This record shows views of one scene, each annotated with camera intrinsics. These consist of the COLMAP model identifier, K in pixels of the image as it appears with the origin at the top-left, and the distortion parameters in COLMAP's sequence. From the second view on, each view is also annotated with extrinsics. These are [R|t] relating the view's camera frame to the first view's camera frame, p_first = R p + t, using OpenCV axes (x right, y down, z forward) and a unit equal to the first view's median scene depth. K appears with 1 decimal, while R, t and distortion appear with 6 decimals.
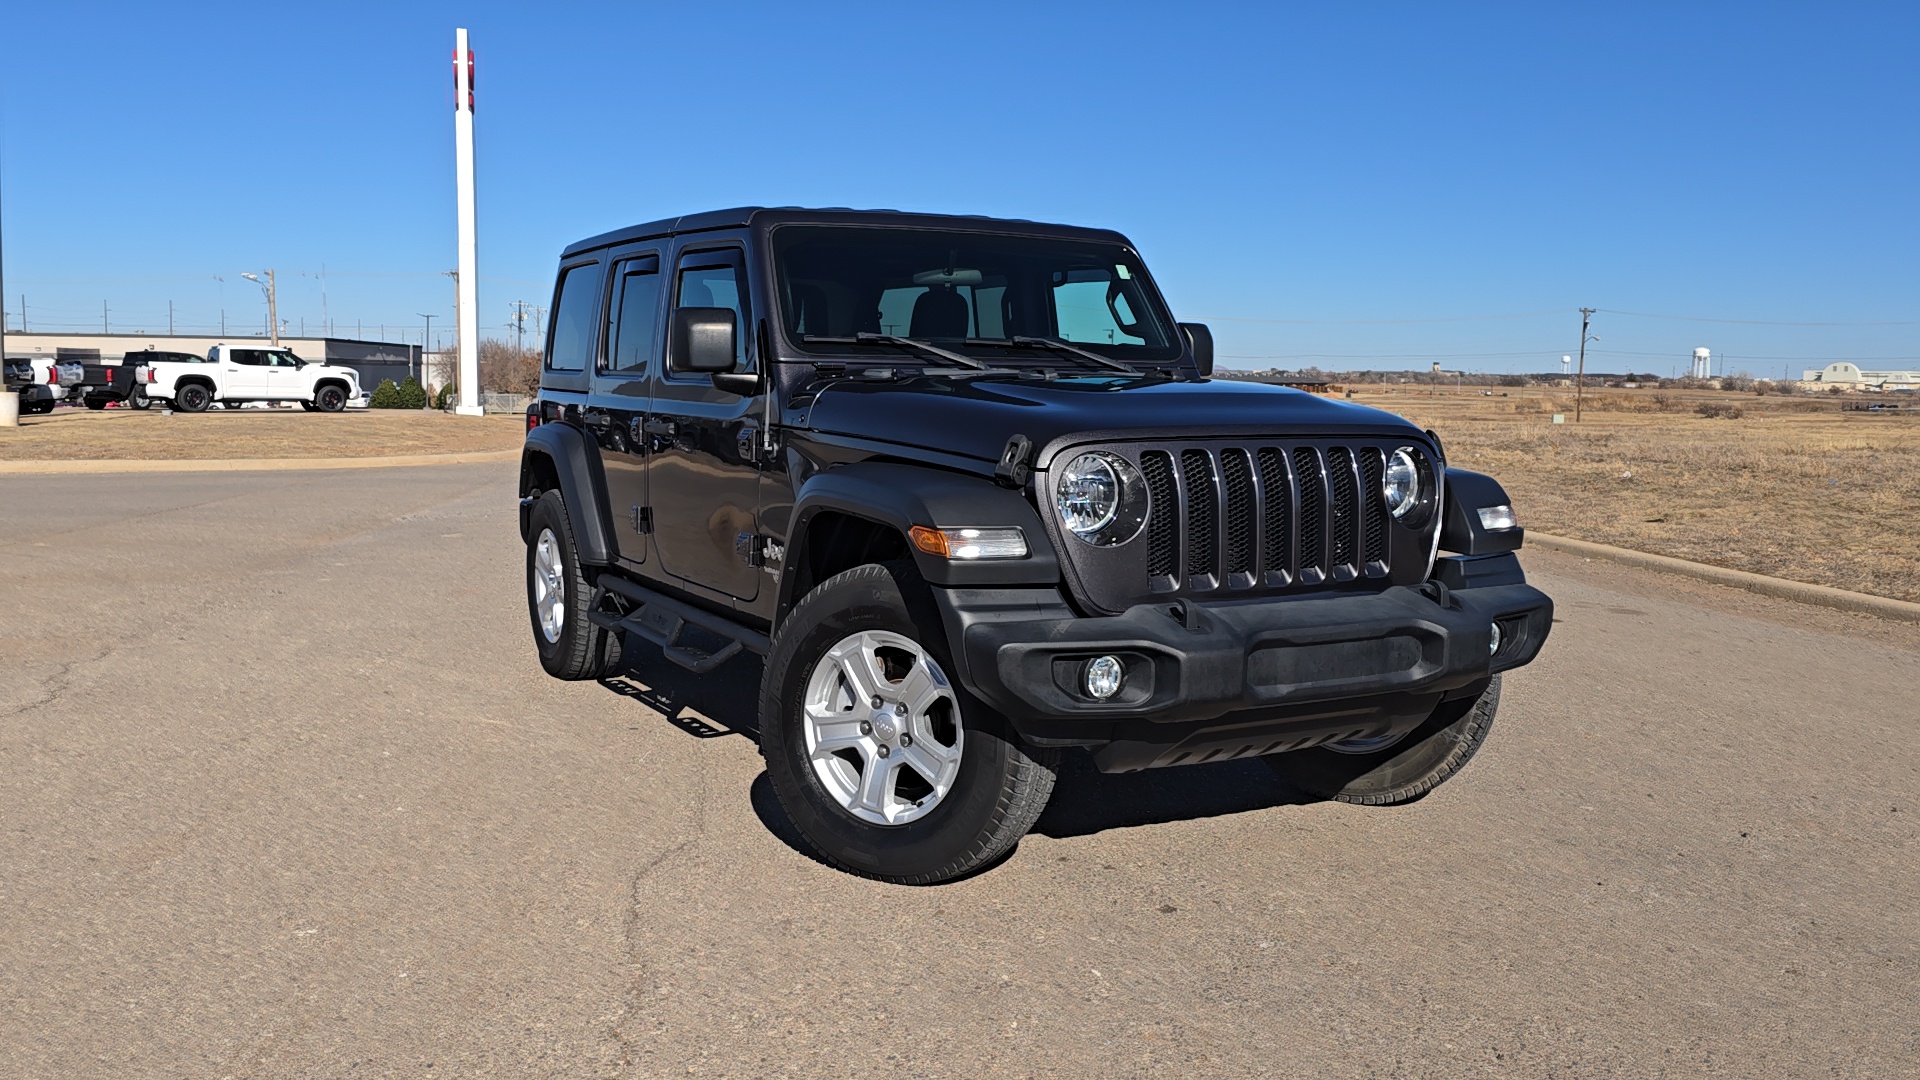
lens RADIAL K [[1656.3, 0, 998.0], [0, 1656.3, 526.5], [0, 0, 1]] dist [-0.013700, 0.025071]
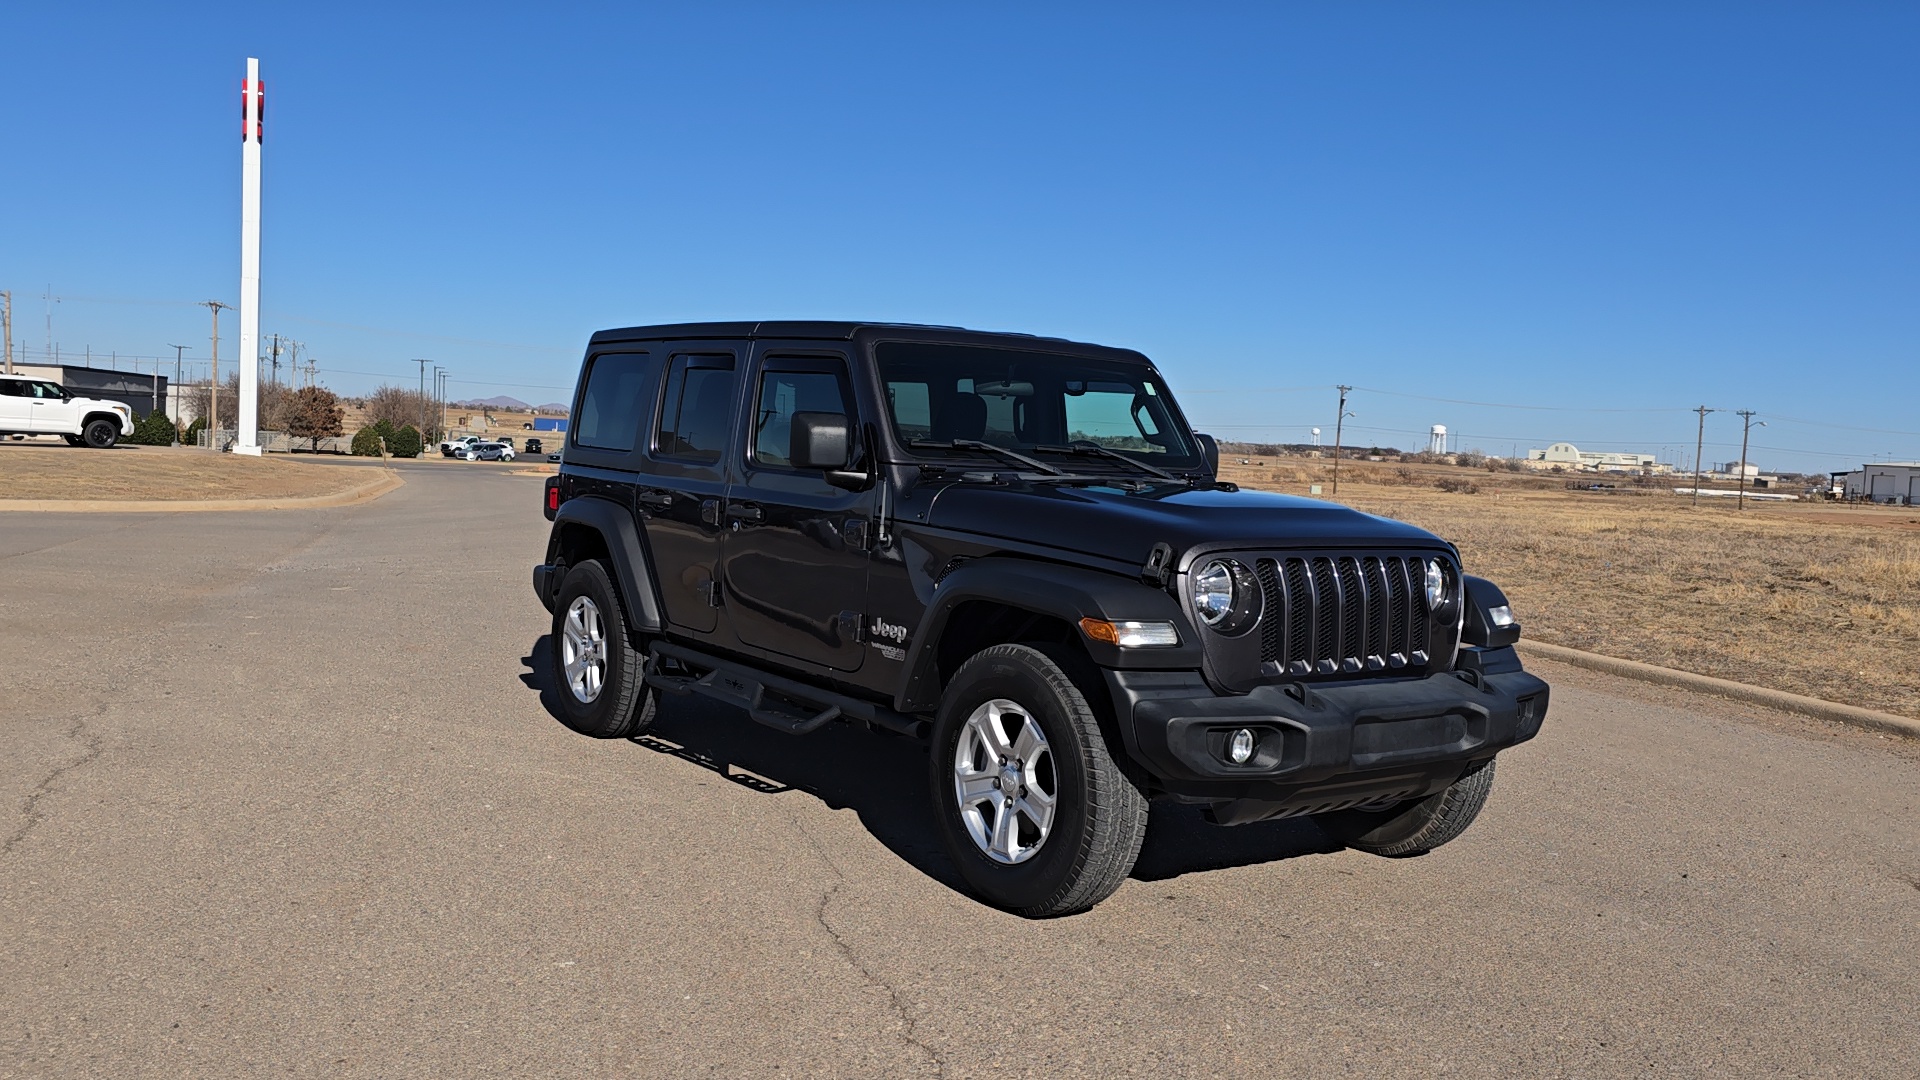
lens RADIAL K [[1656.3, 0, 980.8], [0, 1656.3, 543.6], [0, 0, 1]] dist [-0.013700, 0.025071]
pose [[0.989632, 0.025036, 0.141430, -0.233961], [-0.022006, 0.999494, -0.022945, -0.019838], [-0.141933, 0.019595, 0.989682, -0.139918]]
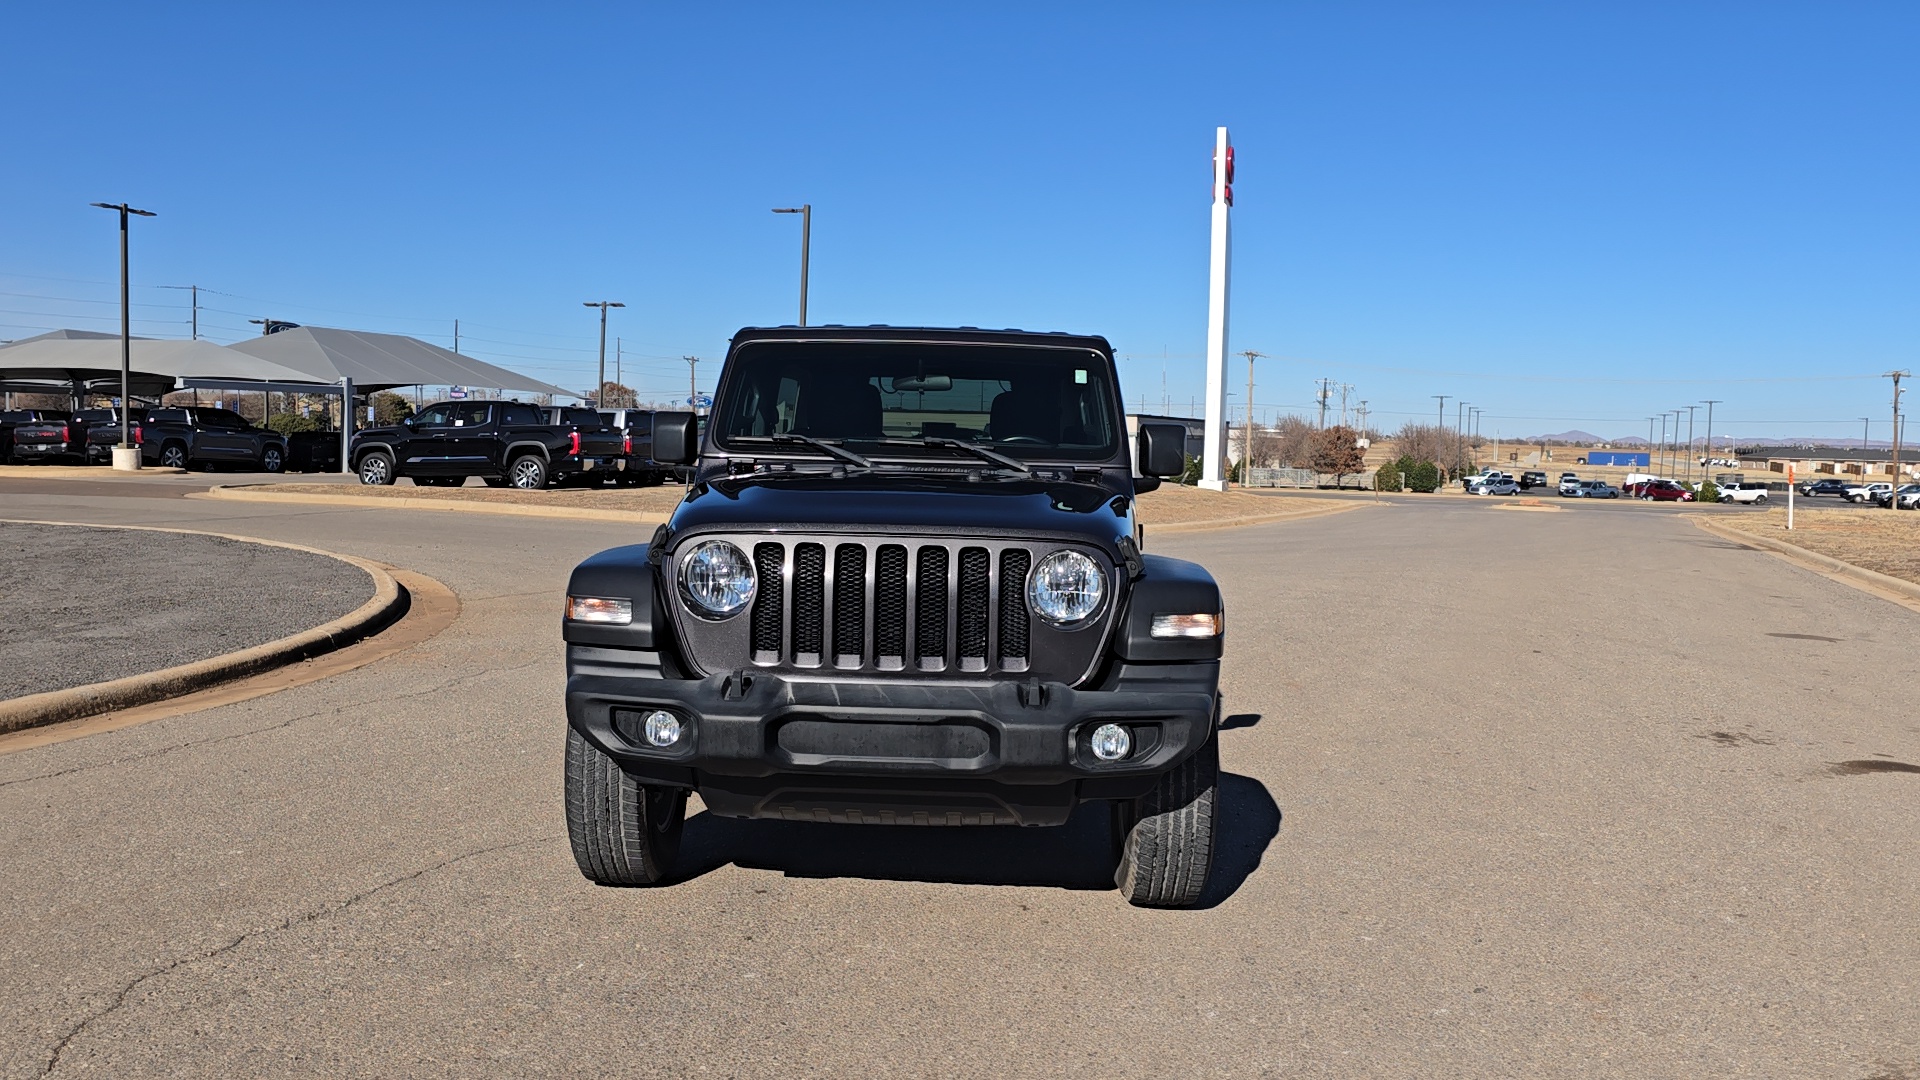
lens RADIAL K [[1656.3, 0, 955.6], [0, 1656.3, 551.5], [0, 0, 1]] dist [-0.013700, 0.025071]
pose [[0.858613, 0.044188, -0.510716, 0.648602], [-0.059227, 0.998157, -0.013209, -0.026465], [0.509191, 0.041589, 0.859648, 0.053249]]
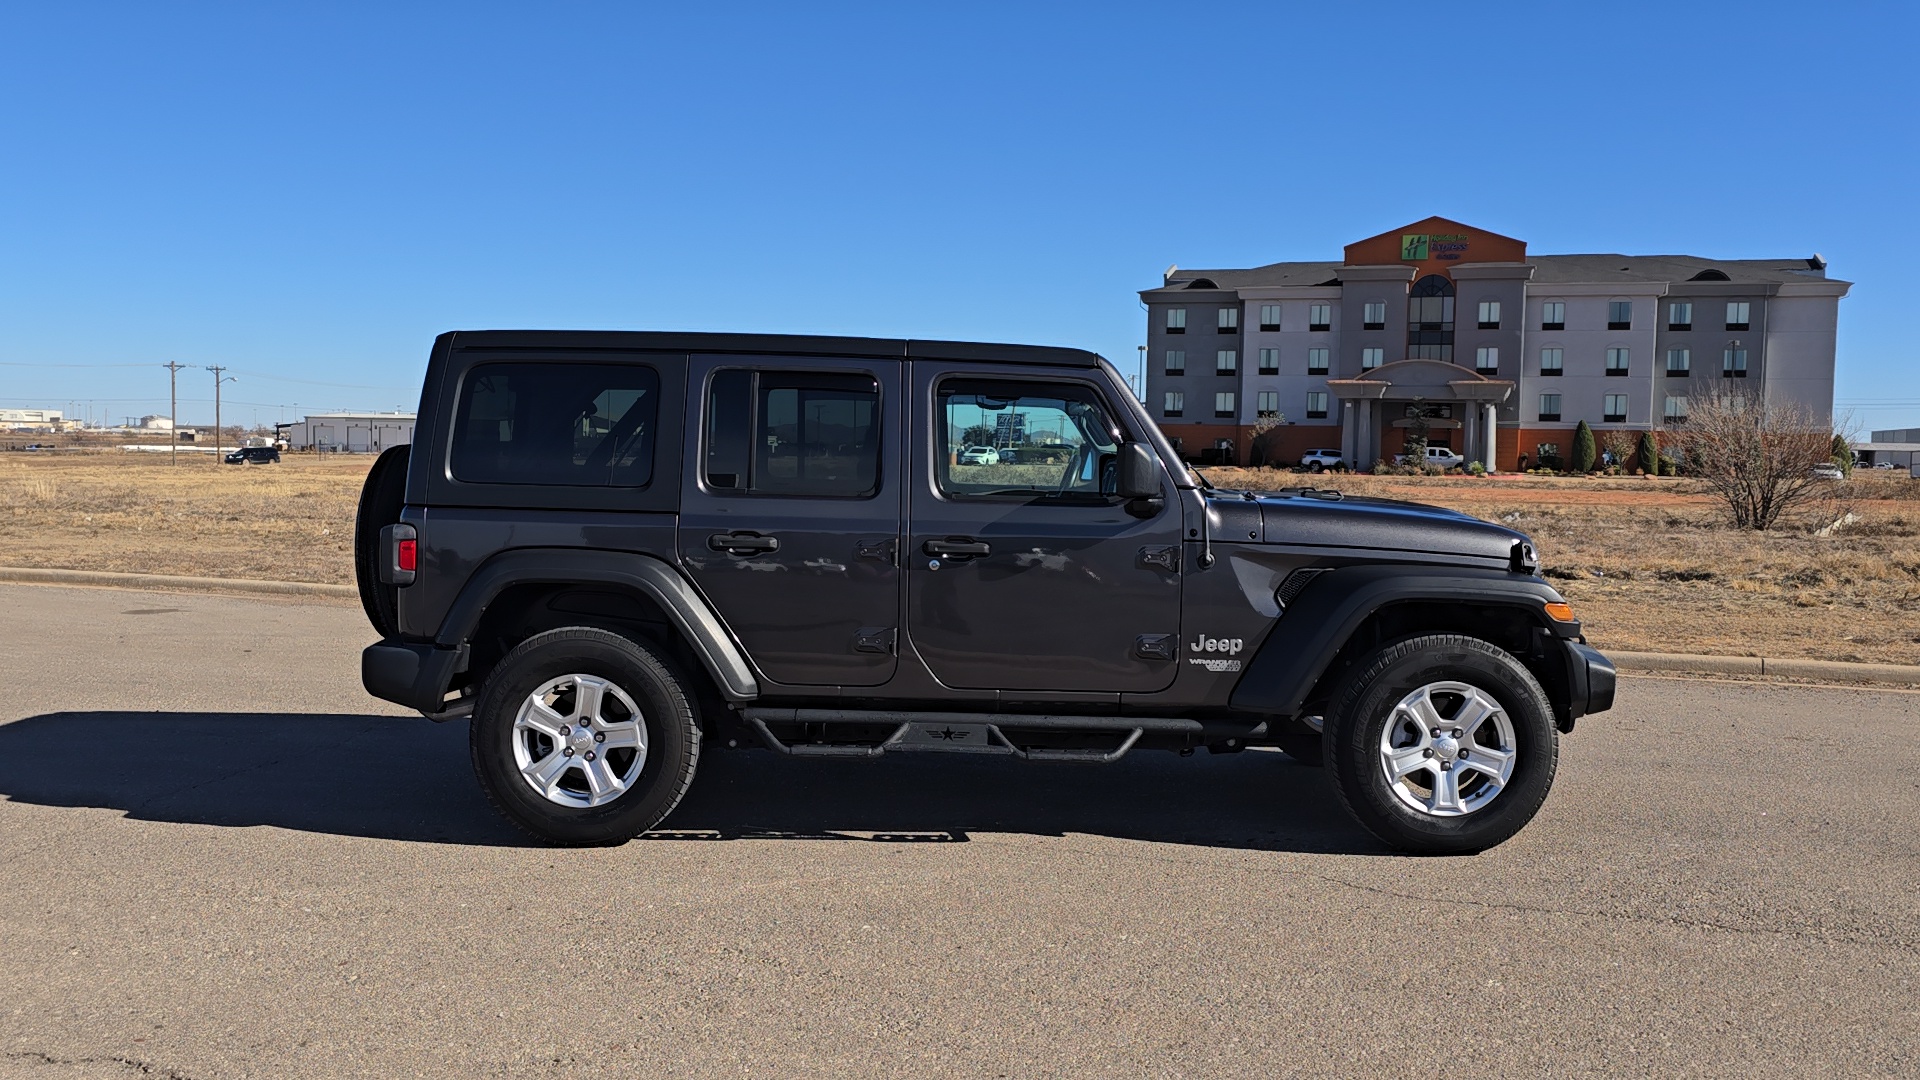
lens RADIAL K [[1656.3, 0, 958.4], [0, 1656.3, 534.8], [0, 0, 1]] dist [-0.013700, 0.025071]
pose [[0.461423, -0.055132, 0.885466, -1.312213], [0.067861, 0.997337, 0.026735, -0.112175], [-0.884581, 0.047752, 0.463935, 0.610579]]
